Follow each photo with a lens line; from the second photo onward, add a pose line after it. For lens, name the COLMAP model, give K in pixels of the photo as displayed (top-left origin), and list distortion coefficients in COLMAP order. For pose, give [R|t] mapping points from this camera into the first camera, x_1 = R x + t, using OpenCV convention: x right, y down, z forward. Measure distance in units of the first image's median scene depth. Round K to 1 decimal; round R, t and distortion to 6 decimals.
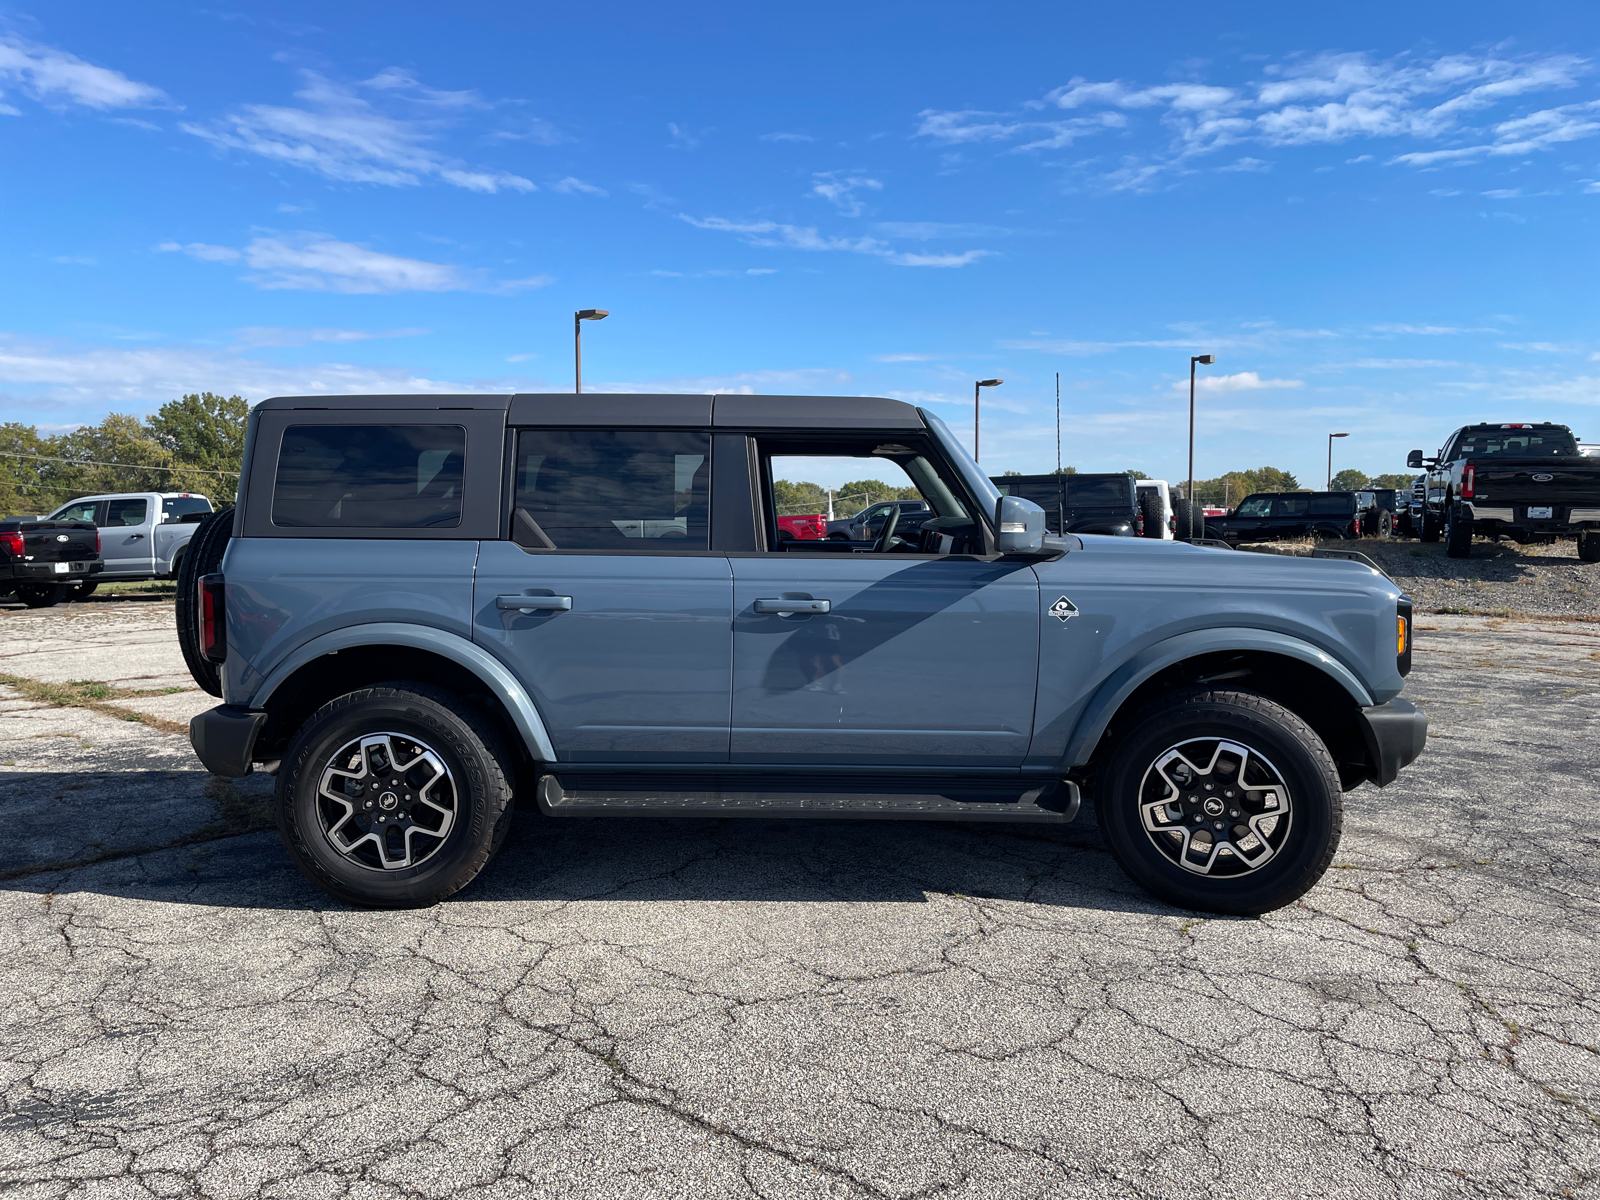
lens RADIAL K [[1210.4, 0, 796.3], [0, 1210.4, 579.1], [0, 0, 1]] dist [0.095867, -0.127714]
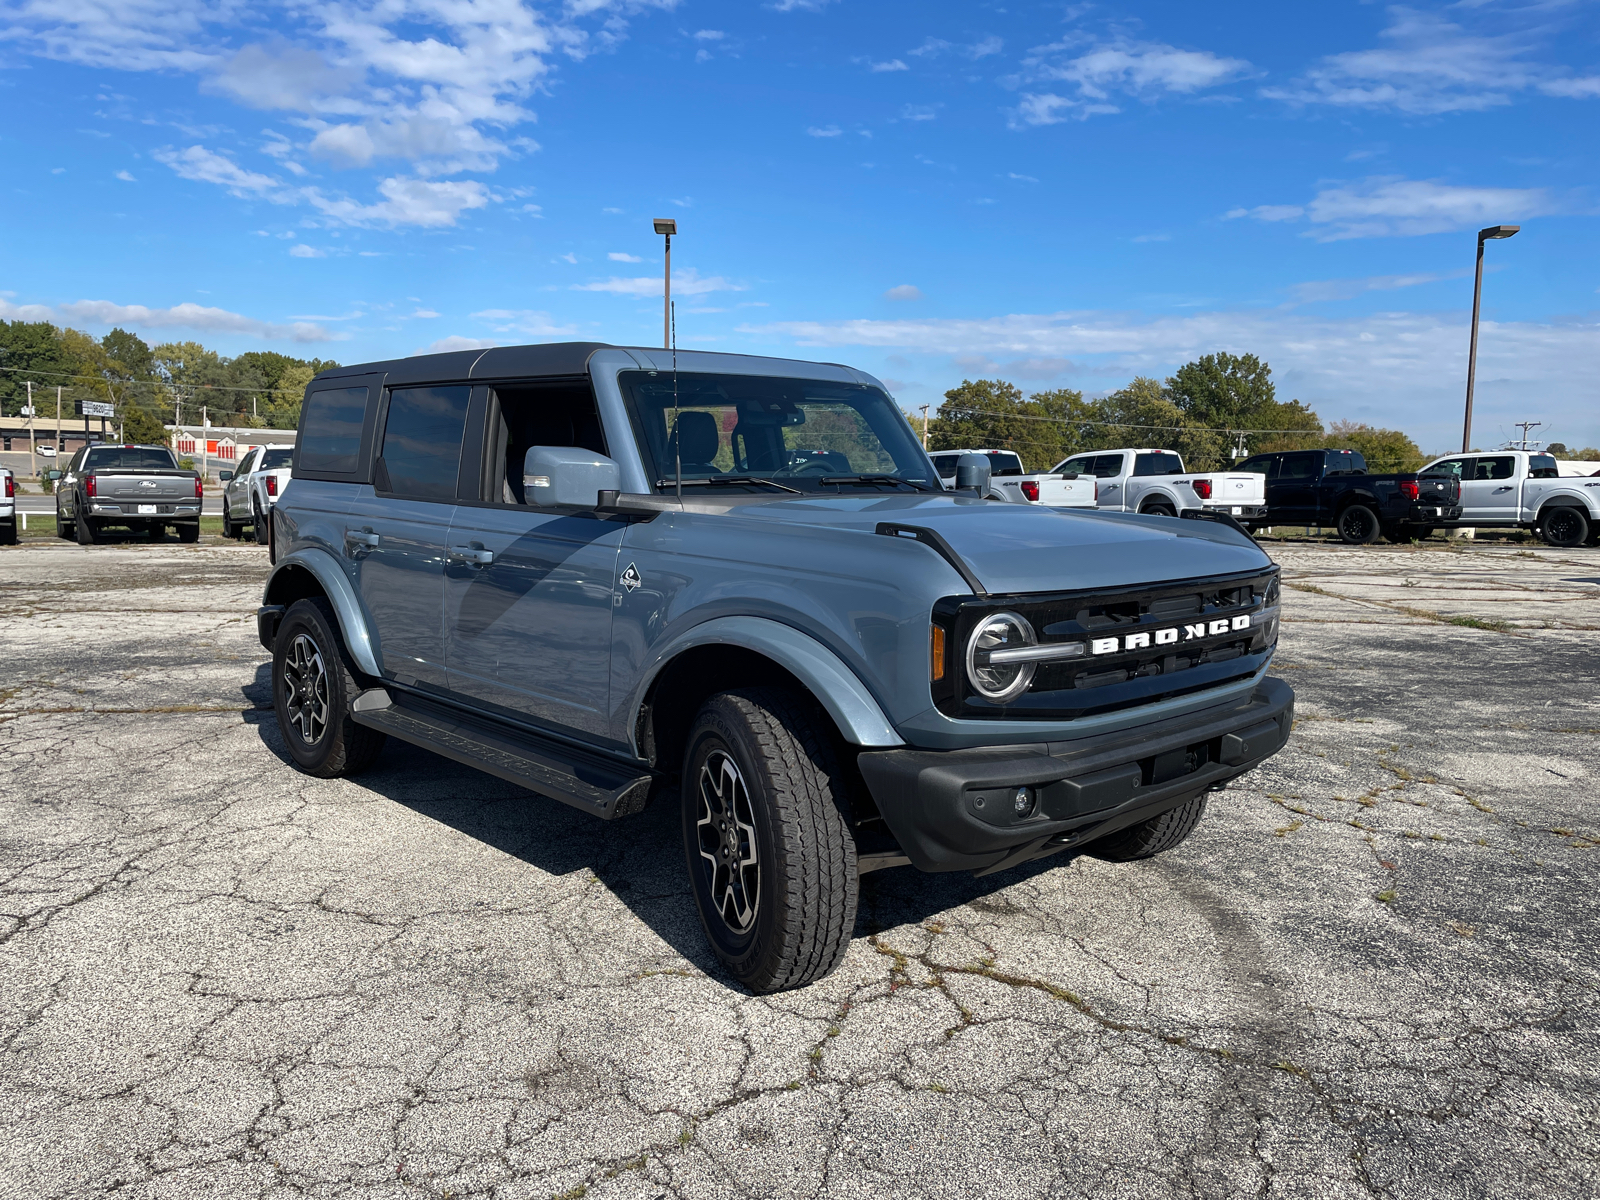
lens RADIAL K [[1210.4, 0, 796.3], [0, 1210.4, 579.1], [0, 0, 1]] dist [0.095867, -0.127714]
pose [[0.698073, 0.075795, -0.712004, 0.888077], [-0.050256, 0.997116, 0.056874, -0.028546], [0.714261, -0.003920, 0.699868, 0.461722]]
